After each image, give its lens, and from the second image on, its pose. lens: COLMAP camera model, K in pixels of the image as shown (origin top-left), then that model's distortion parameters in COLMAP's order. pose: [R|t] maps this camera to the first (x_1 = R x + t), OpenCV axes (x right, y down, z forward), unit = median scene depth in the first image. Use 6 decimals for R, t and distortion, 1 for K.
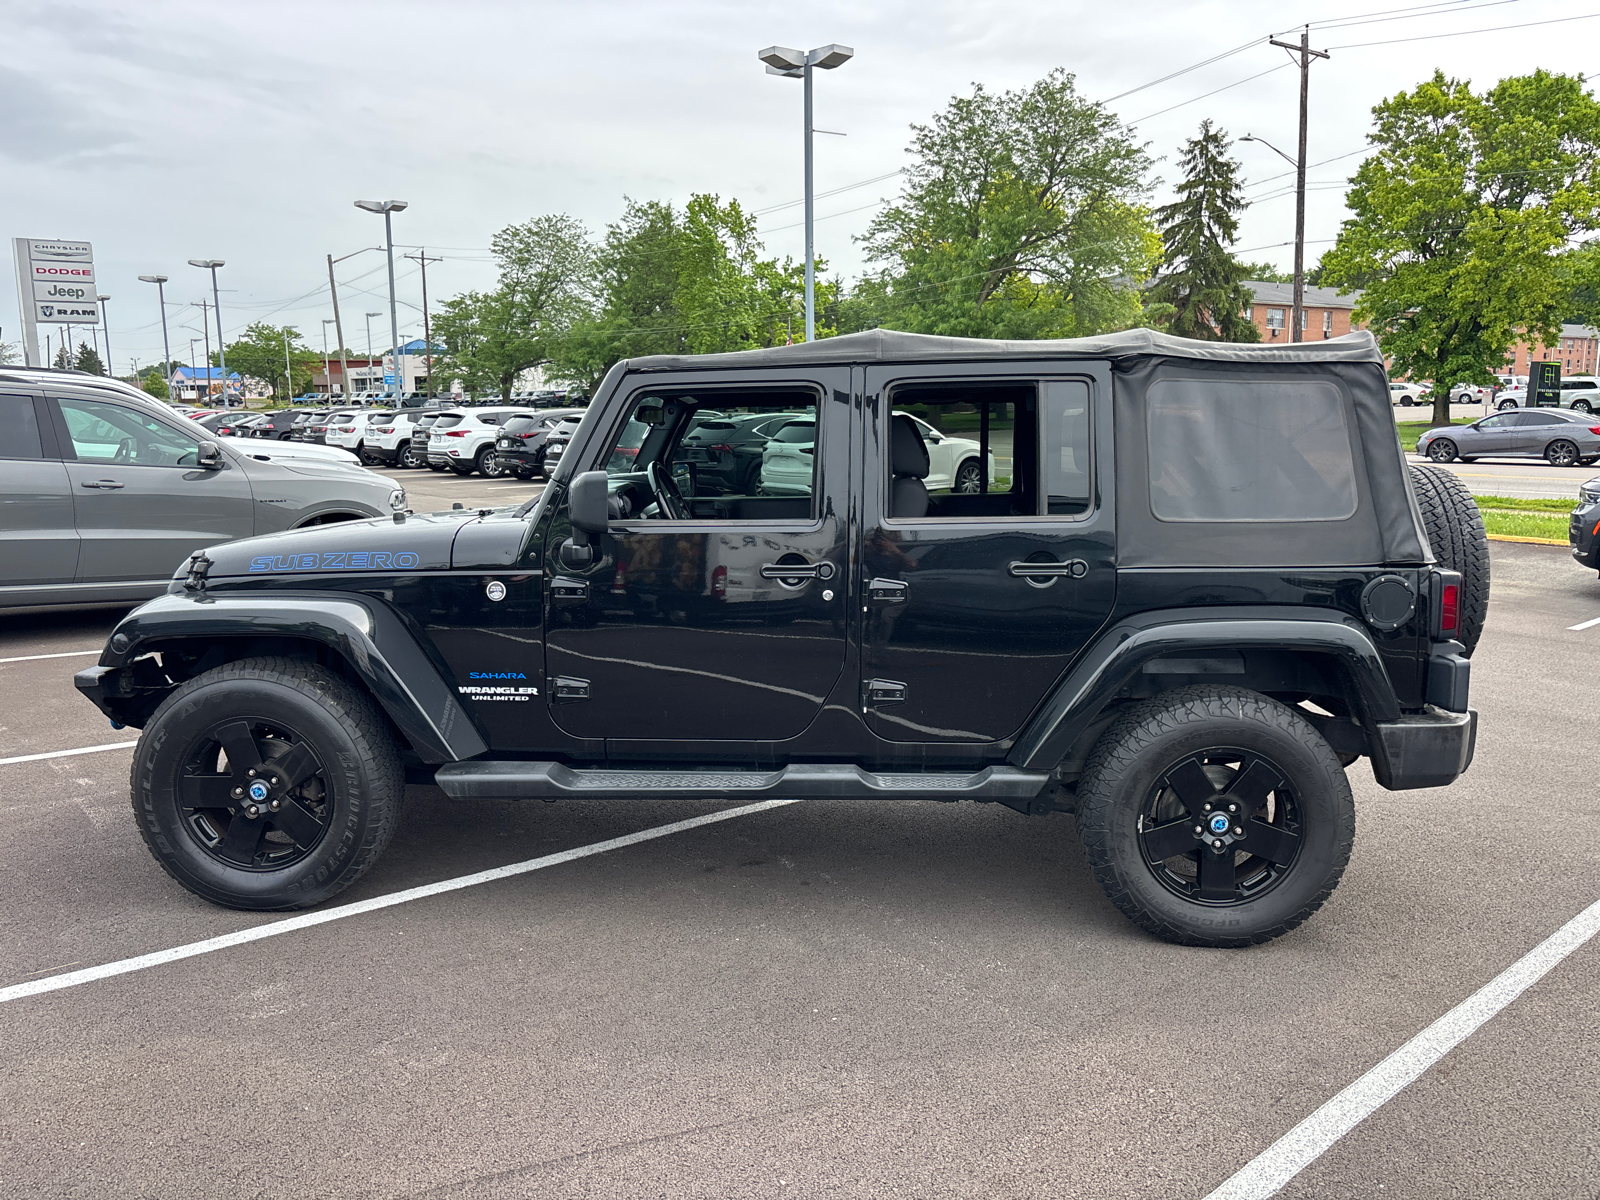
lens RADIAL K [[1195.6, 0, 787.0], [0, 1195.6, 589.3], [0, 0, 1]] dist [0.039435, -0.043548]
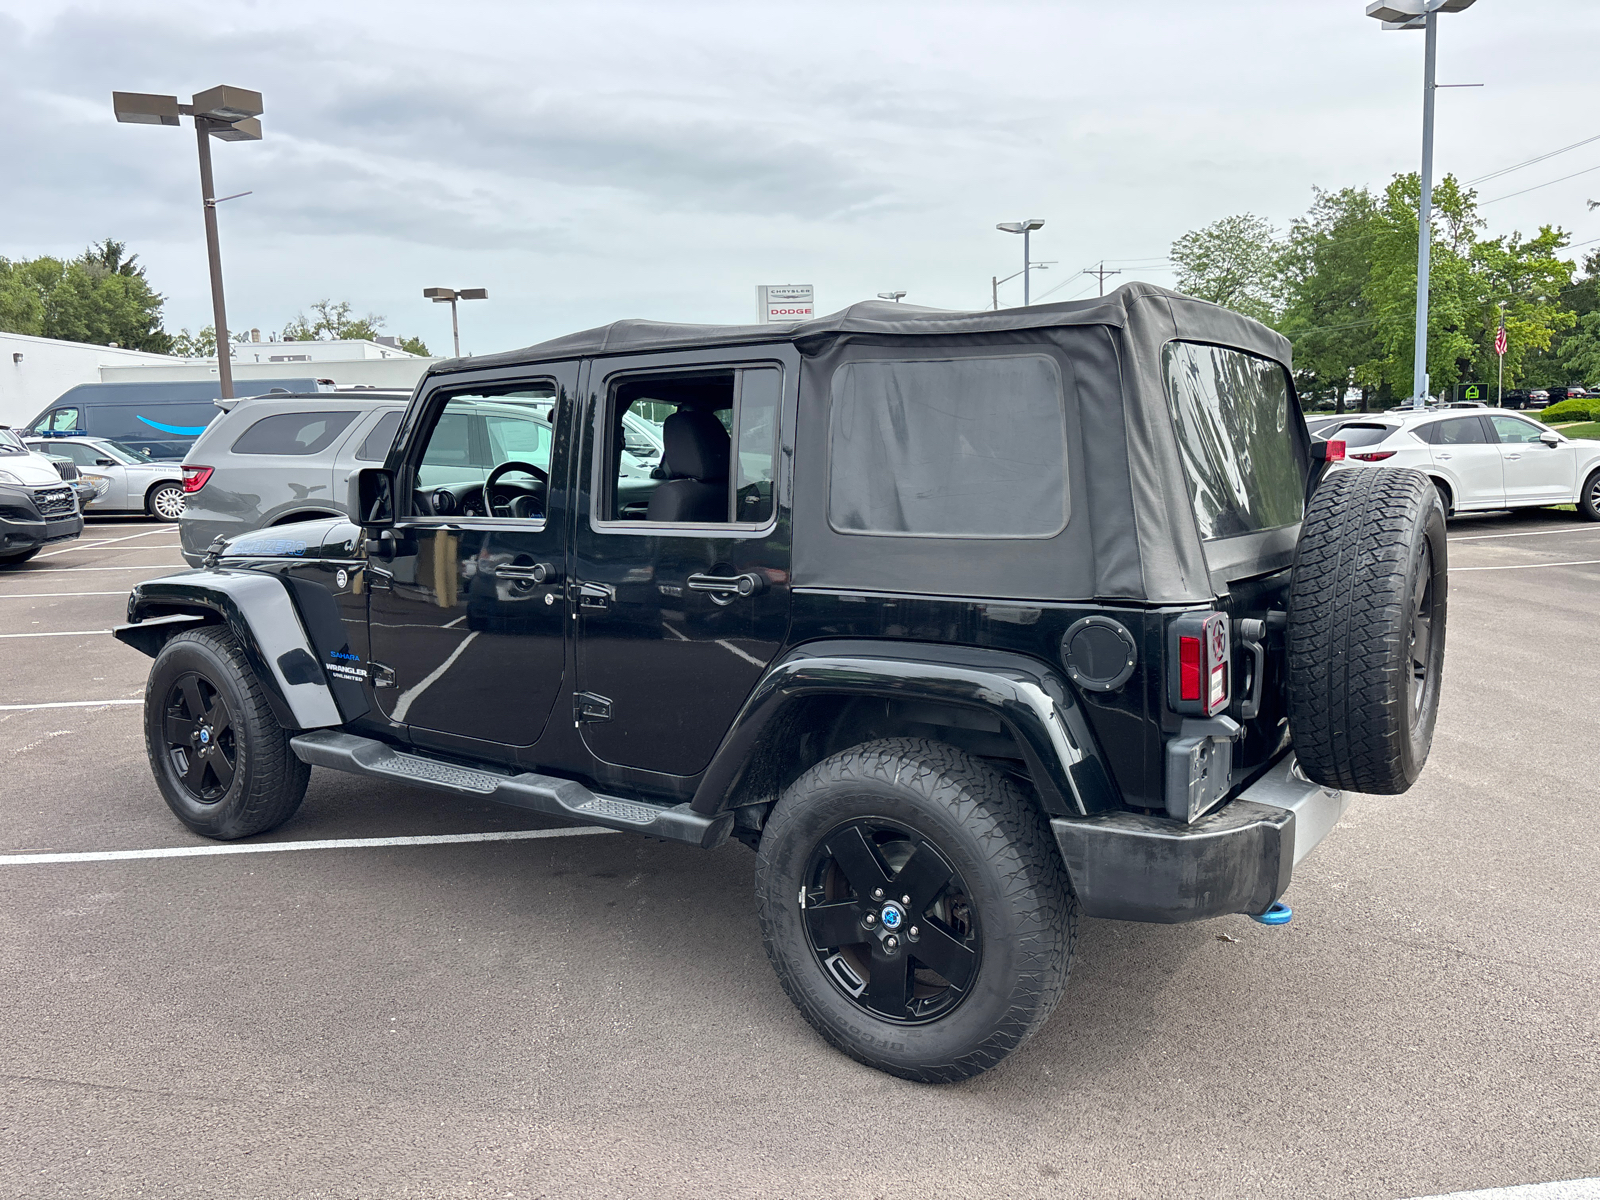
lens RADIAL K [[1195.6, 0, 788.2], [0, 1195.6, 566.9], [0, 0, 1]] dist [0.039435, -0.043548]
pose [[0.851709, 0.044238, -0.522144, 0.669437], [-0.058499, 0.998229, -0.010849, -0.021061], [0.520739, 0.039785, 0.852789, 0.268550]]
